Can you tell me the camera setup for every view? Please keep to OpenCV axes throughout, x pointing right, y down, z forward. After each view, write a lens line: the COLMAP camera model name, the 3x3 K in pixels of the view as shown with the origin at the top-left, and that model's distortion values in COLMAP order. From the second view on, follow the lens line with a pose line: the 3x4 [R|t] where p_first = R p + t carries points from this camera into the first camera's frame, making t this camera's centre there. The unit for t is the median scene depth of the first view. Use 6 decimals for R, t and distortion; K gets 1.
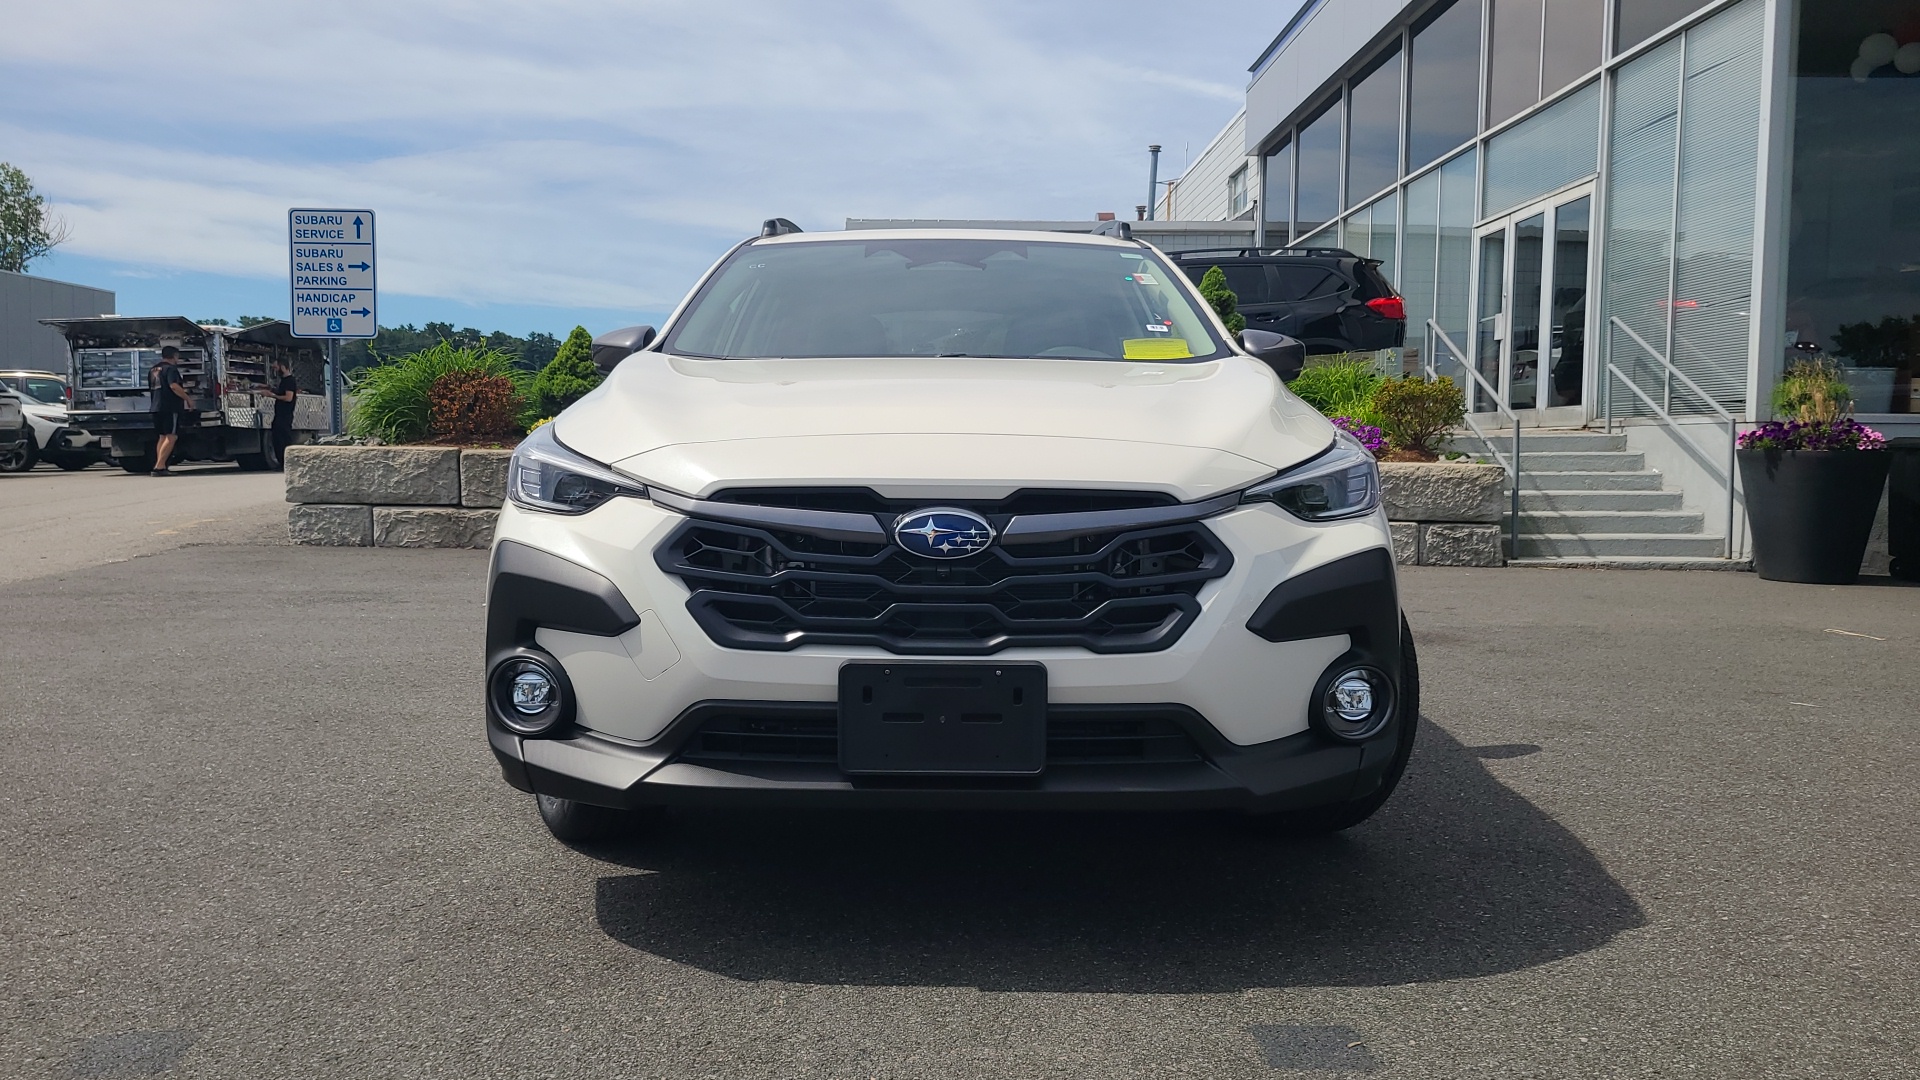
lens RADIAL K [[1424.6, 0, 1054.2], [0, 1424.6, 531.7], [0, 0, 1]] dist [0.041435, -0.002613]
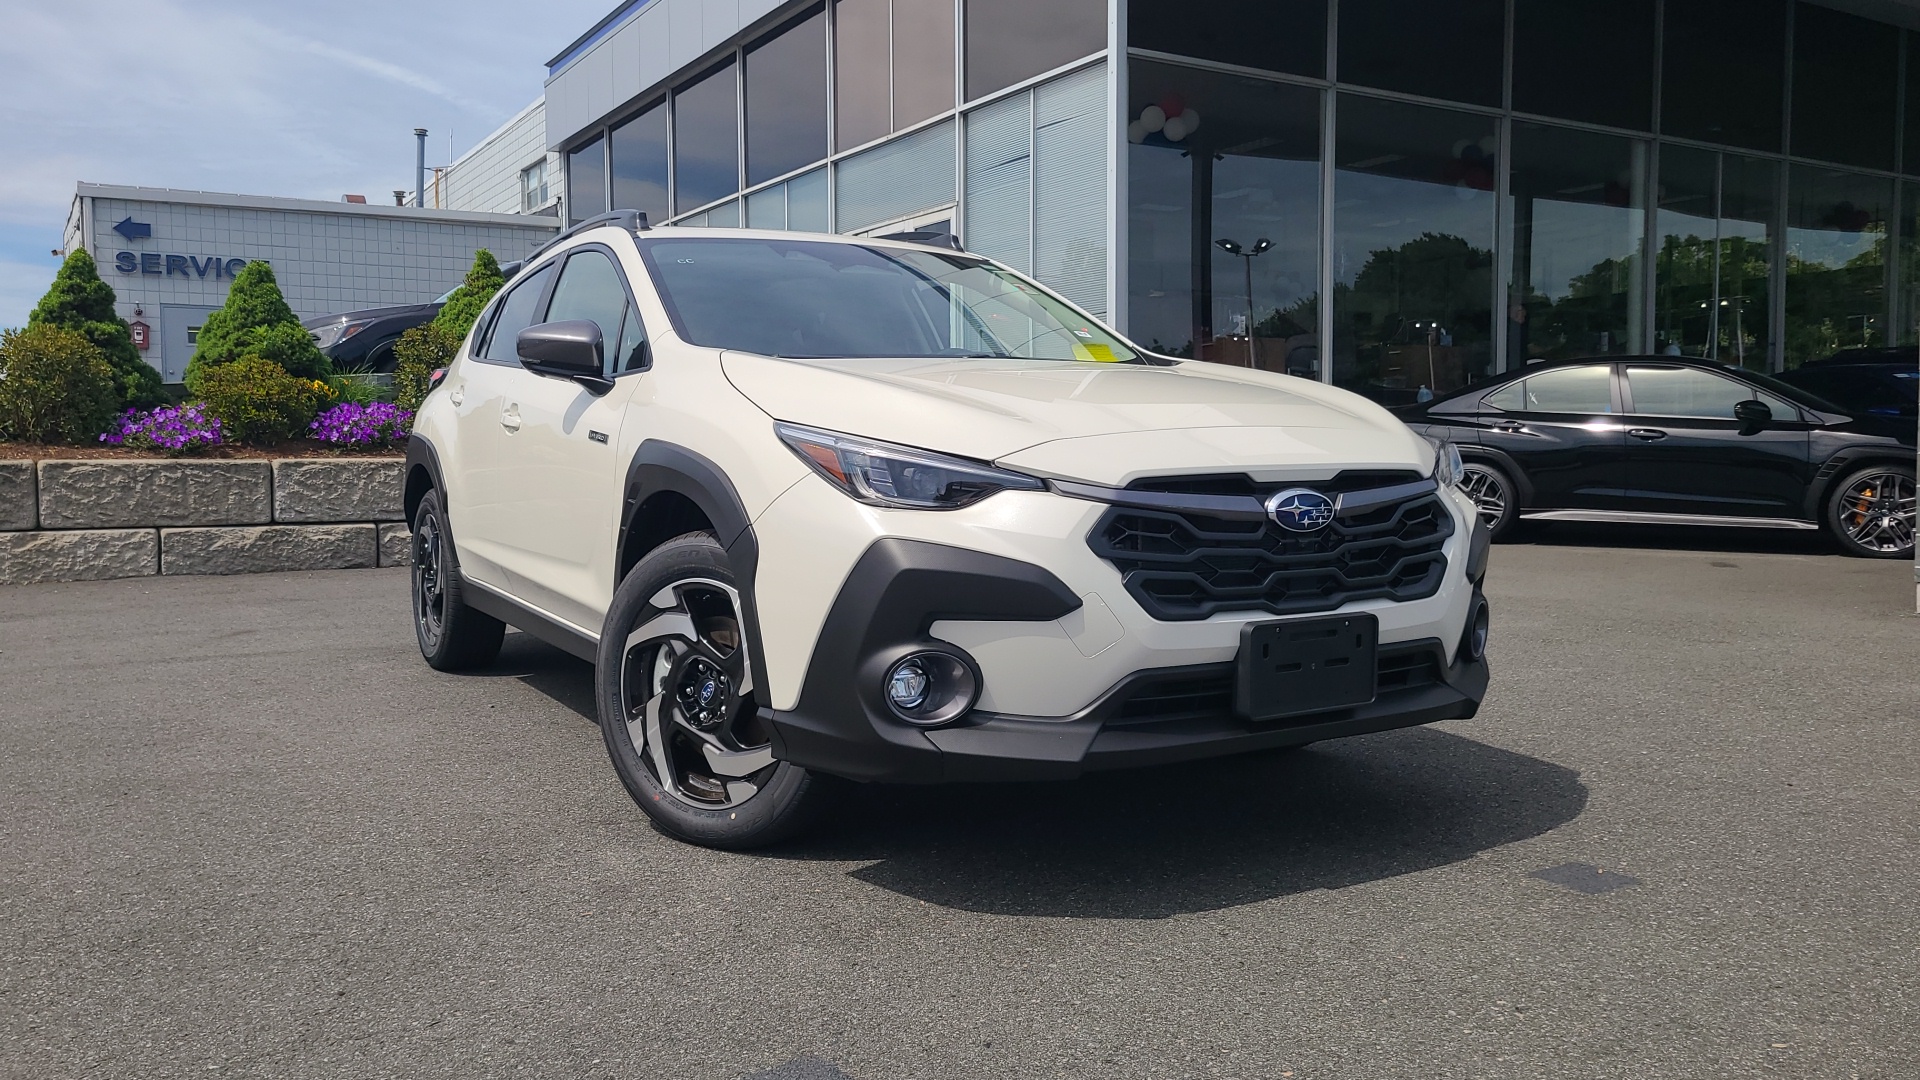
lens RADIAL K [[1413.7, 0, 883.9], [0, 1413.7, 533.9], [0, 0, 1]] dist [0.041606, -0.007069]
pose [[0.864622, -0.048908, 0.500037, -0.945579], [0.046372, 0.998771, 0.017507, -0.015556], [-0.500279, 0.008051, 0.865827, 0.148889]]
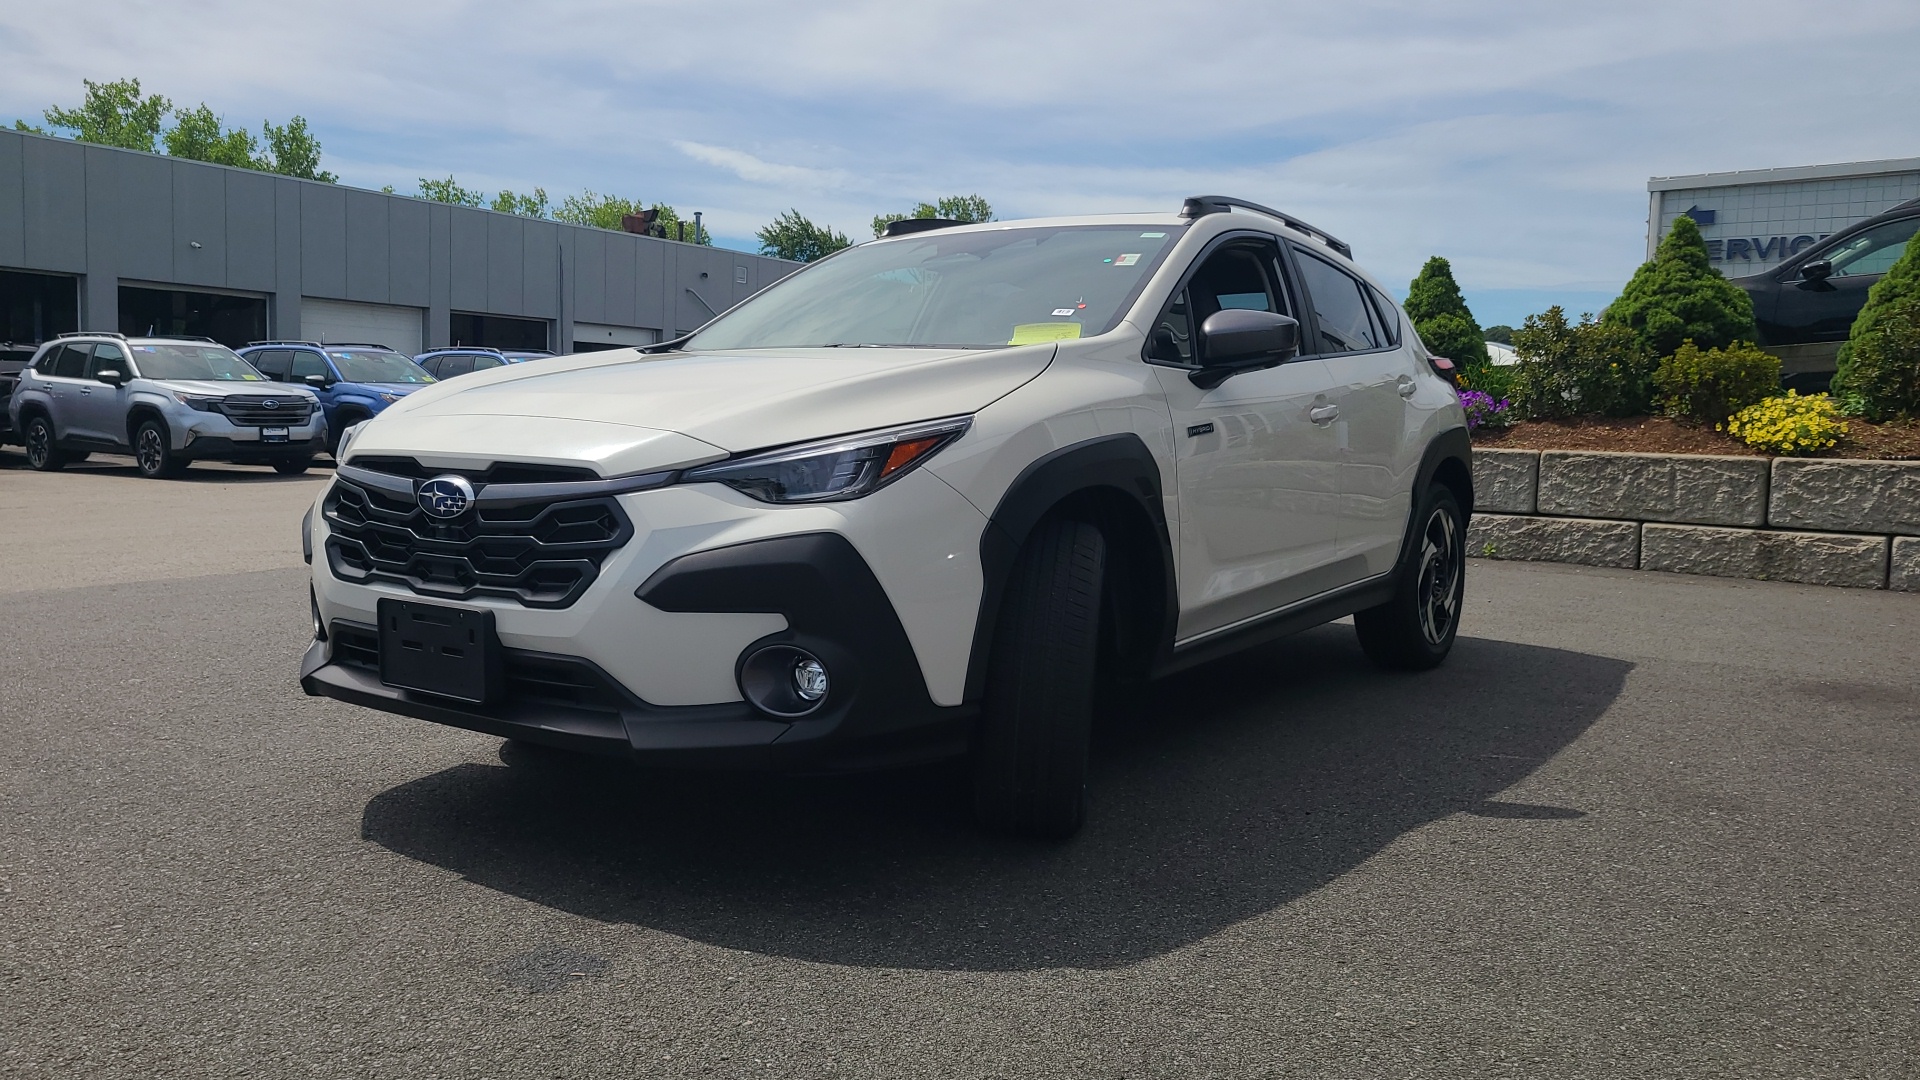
lens RADIAL K [[1497.3, 0, 945.3], [0, 1497.3, 524.3], [0, 0, 1]] dist [-0.022234, -0.001122]
pose [[0.813544, 0.046582, -0.579634, 0.984734], [-0.047551, 0.998777, 0.013526, -0.012989], [0.579555, 0.016558, 0.814765, 0.205154]]
